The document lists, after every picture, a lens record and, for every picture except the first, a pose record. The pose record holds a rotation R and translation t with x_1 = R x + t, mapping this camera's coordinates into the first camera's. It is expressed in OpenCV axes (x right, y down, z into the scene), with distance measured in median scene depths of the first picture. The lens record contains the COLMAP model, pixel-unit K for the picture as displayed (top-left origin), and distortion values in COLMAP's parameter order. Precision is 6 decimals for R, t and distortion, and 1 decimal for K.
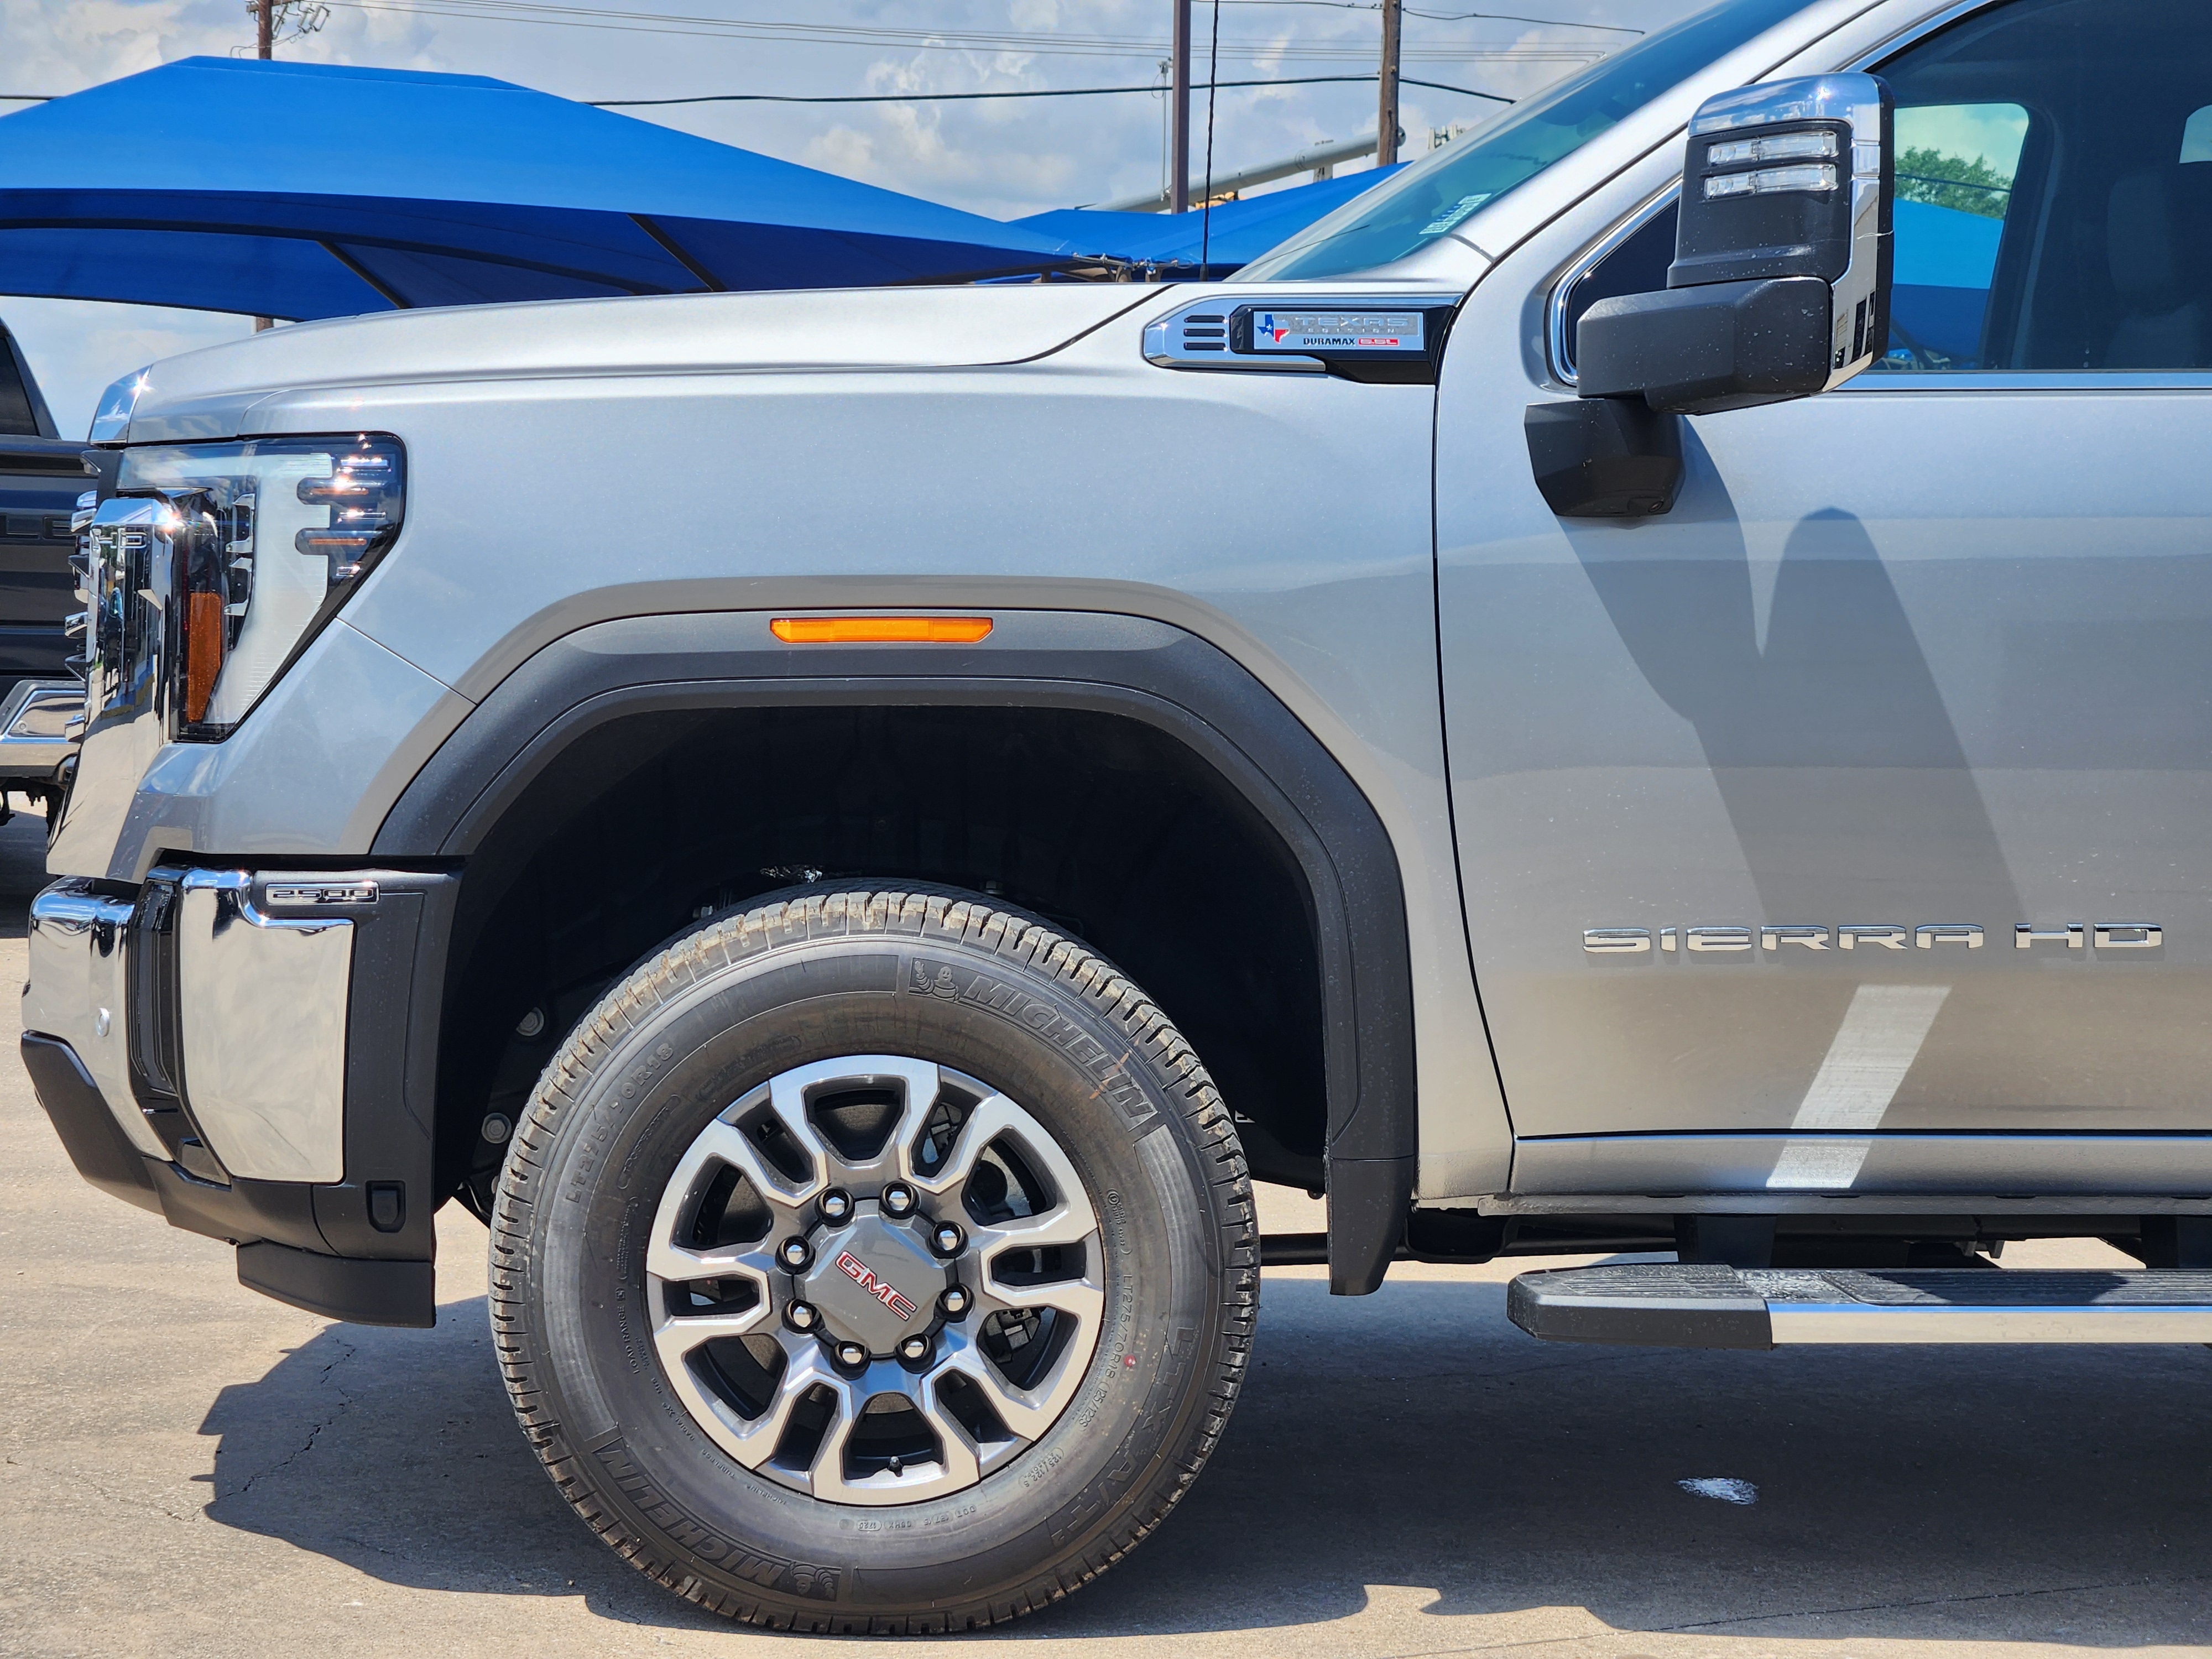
lens RADIAL K [[4553.9, 0, 1119.1], [0, 4553.9, 793.2], [0, 0, 1]] dist [-0.717825, 10.479746]
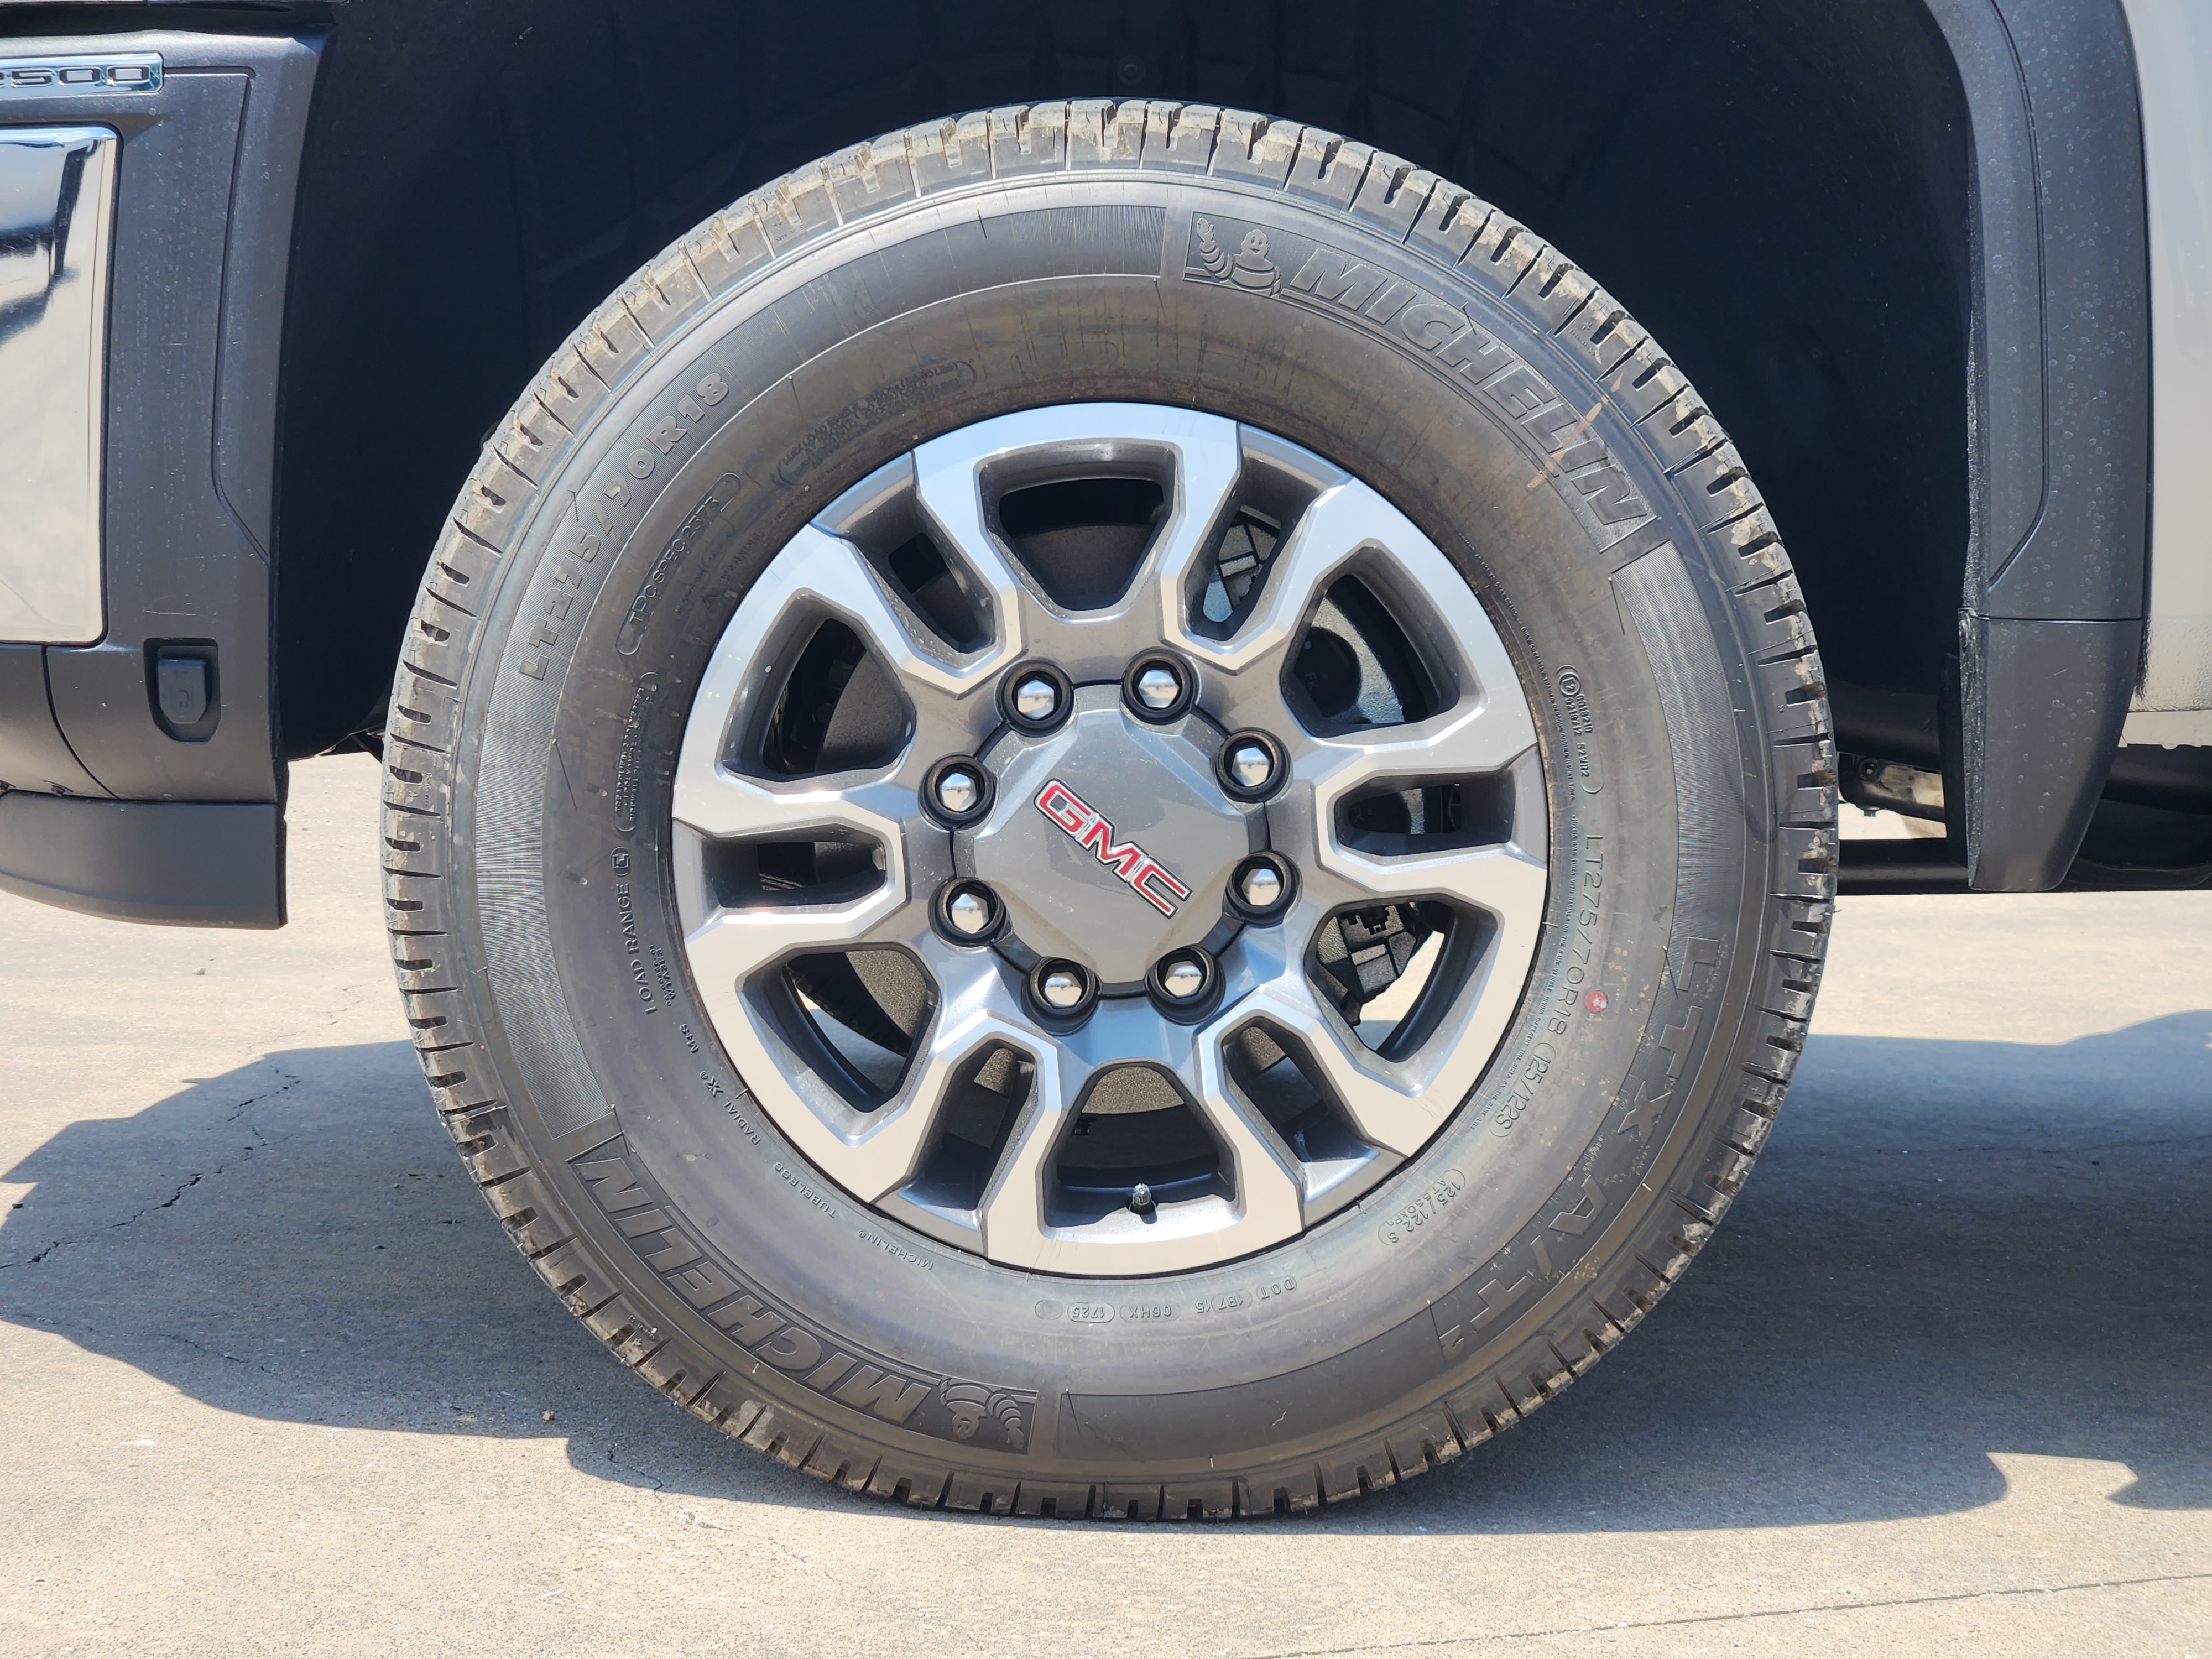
lens RADIAL K [[4553.9, 0, 1119.1], [0, 4553.9, 793.2], [0, 0, 1]] dist [-0.717825, 10.479746]
pose [[0.998803, 0.011785, -0.047463, -0.028201], [-0.011117, 0.999836, 0.014324, 0.094953], [0.047624, -0.013779, 0.998770, 0.476835]]
